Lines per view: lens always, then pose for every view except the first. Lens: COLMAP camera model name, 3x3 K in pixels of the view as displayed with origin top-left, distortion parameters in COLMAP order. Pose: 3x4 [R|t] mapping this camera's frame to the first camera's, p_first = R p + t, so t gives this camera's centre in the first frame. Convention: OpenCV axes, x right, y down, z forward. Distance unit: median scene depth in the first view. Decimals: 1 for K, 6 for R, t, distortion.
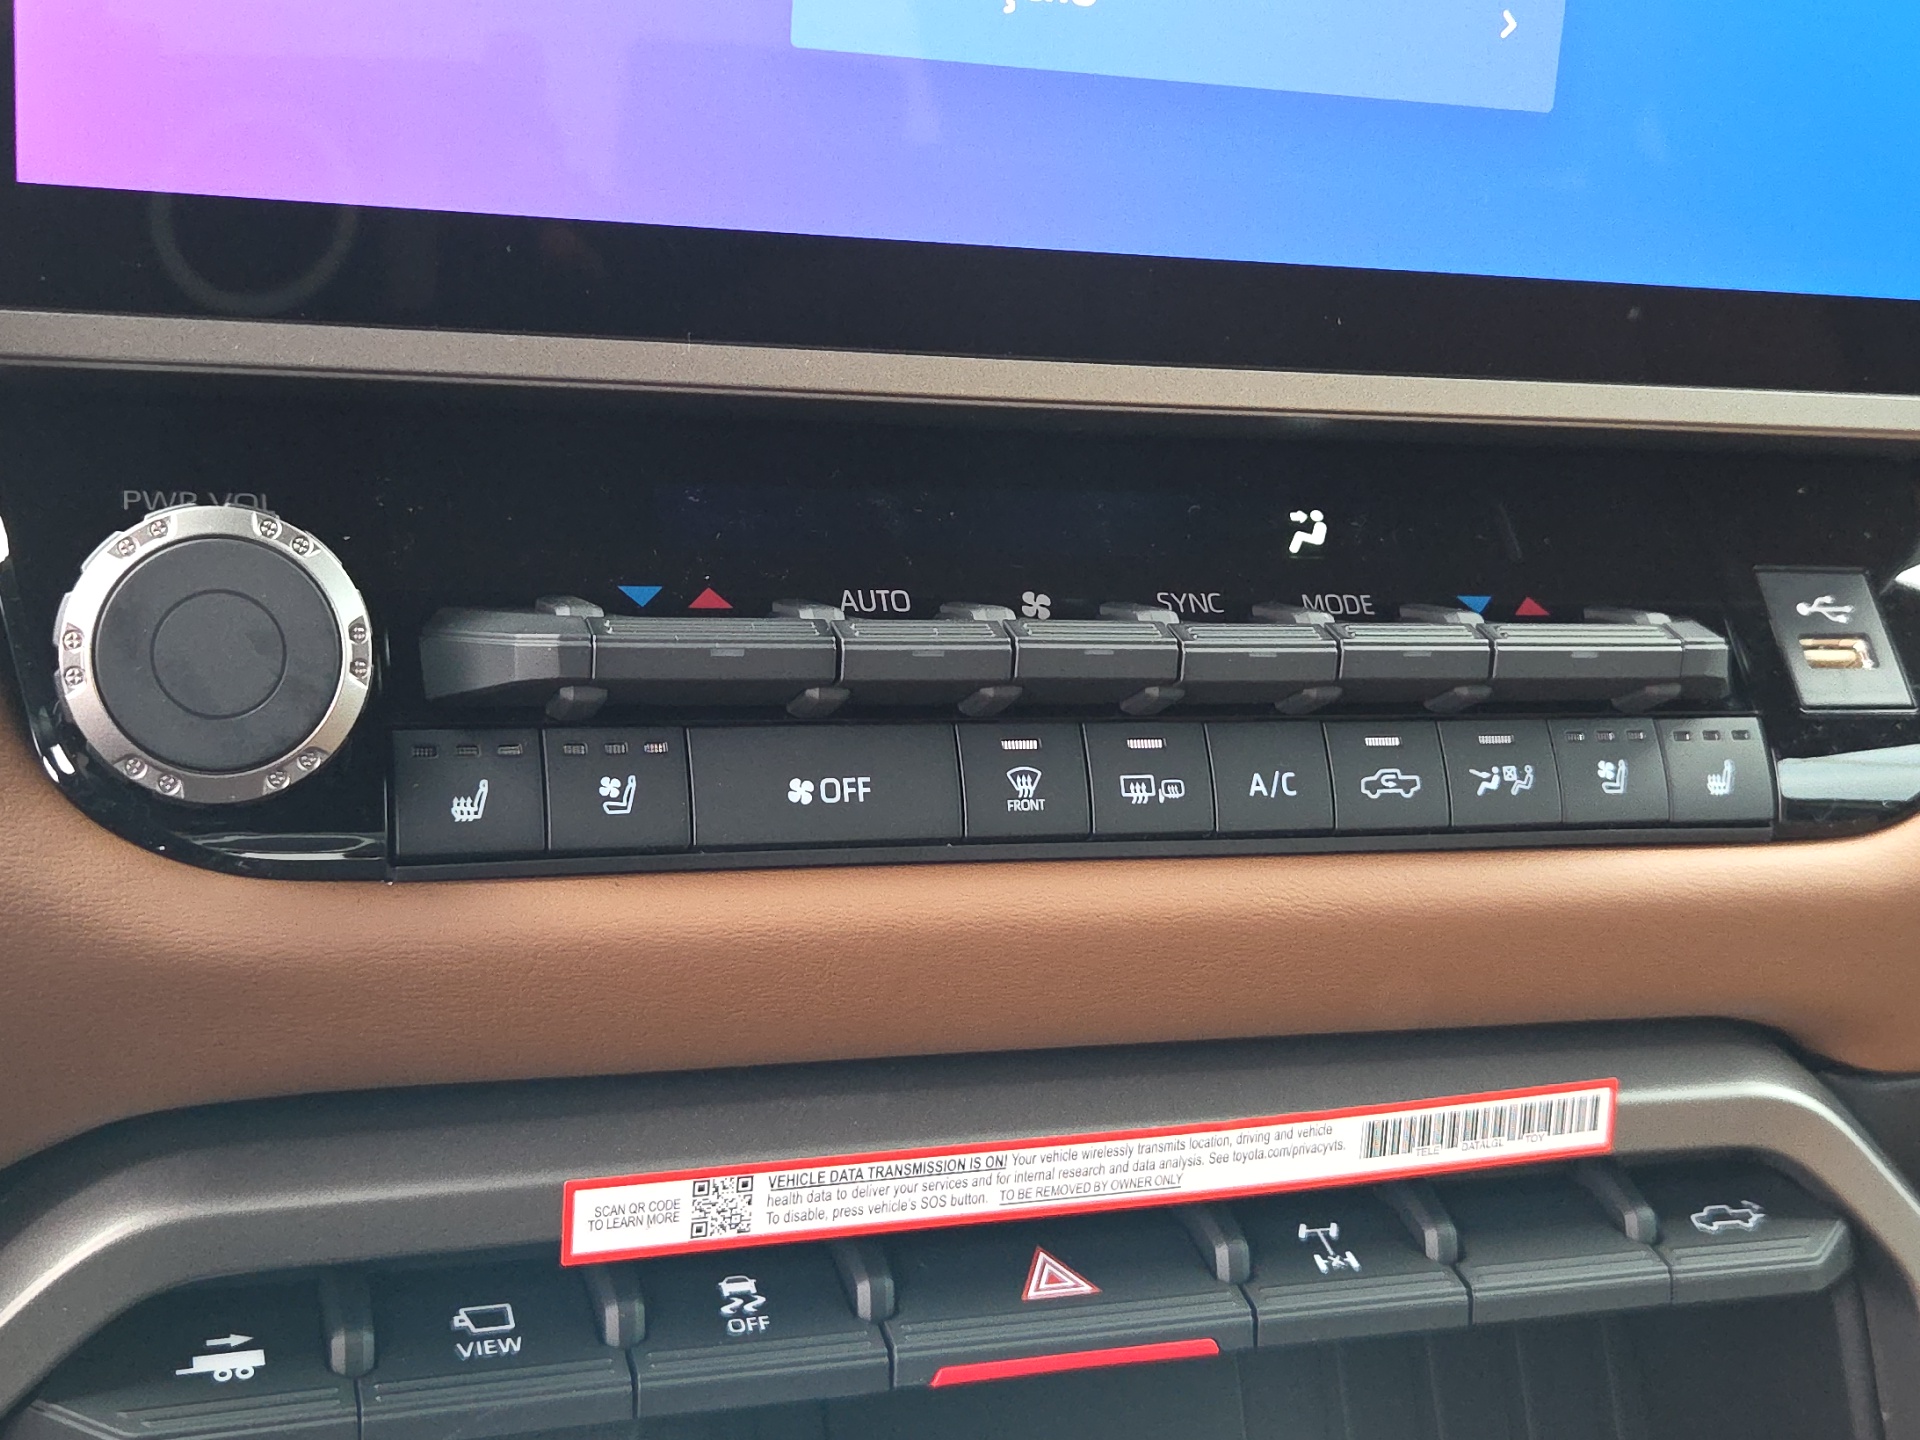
lens RADIAL K [[2534.5, 0, 971.8], [0, 2534.5, 704.4], [0, 0, 1]] dist [0.035156, 0.000000]
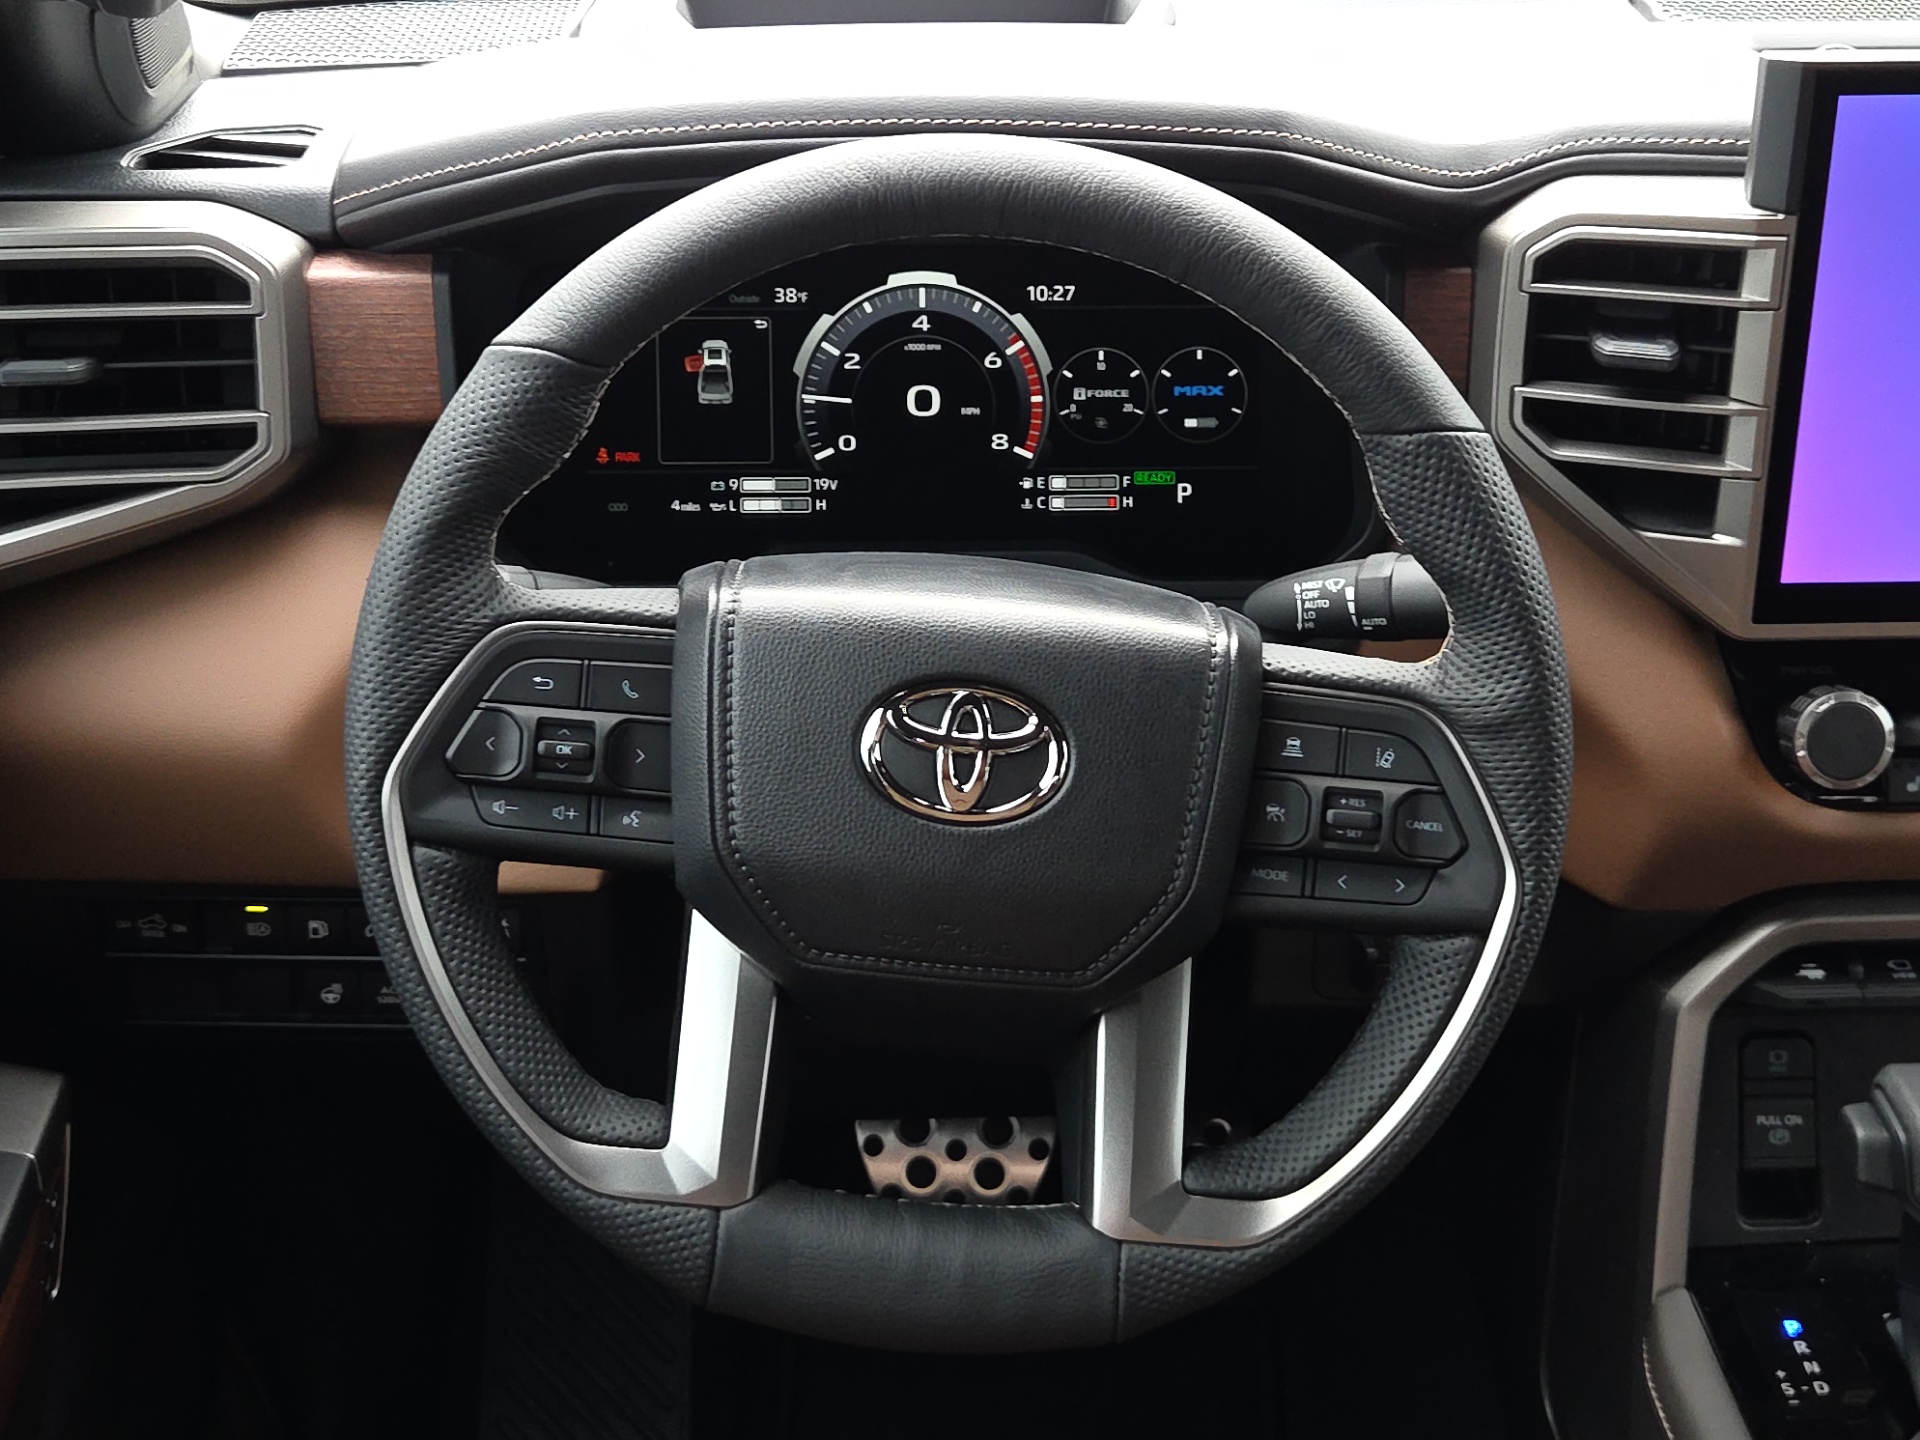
lens RADIAL K [[2635.6, 0, 949.2], [0, 2635.6, 687.8], [0, 0, 1]] dist [0.078462, 0.000000]
pose [[0.951943, 0.035164, -0.304250, -0.296239], [0.003153, 0.992210, 0.124541, -0.403468], [0.306259, -0.119515, 0.944416, -1.931776]]
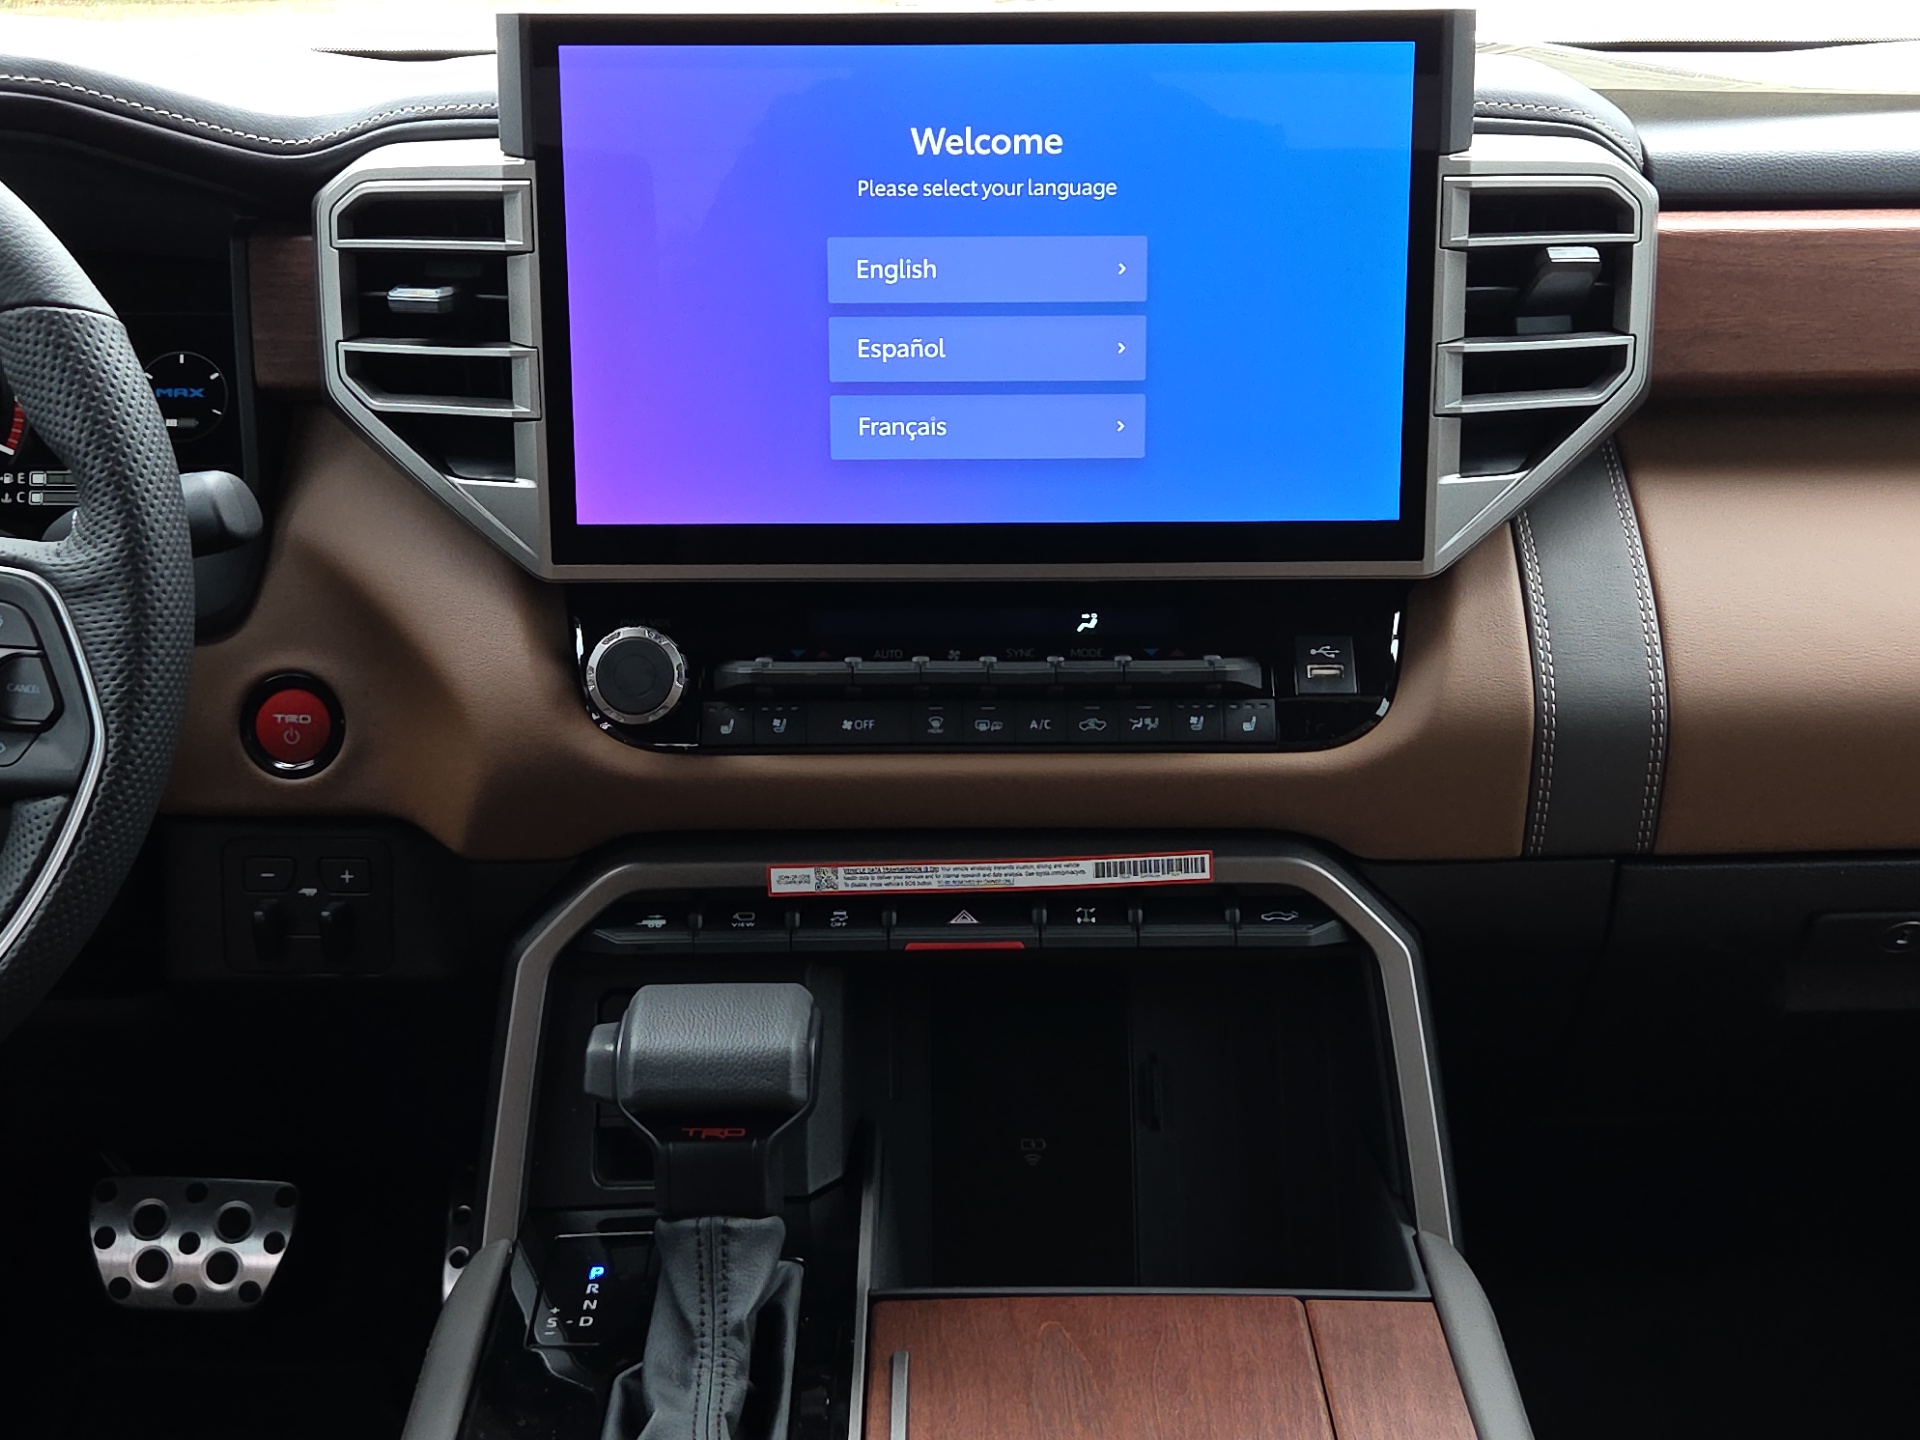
lens RADIAL K [[2635.6, 0, 961.3], [0, 2635.6, 683.5], [0, 0, 1]] dist [0.078462, 0.000000]
pose [[0.937774, -0.008363, -0.347146, 1.001550], [0.000136, 0.999719, -0.023716, 0.055494], [0.347247, 0.022193, 0.937511, -1.571653]]
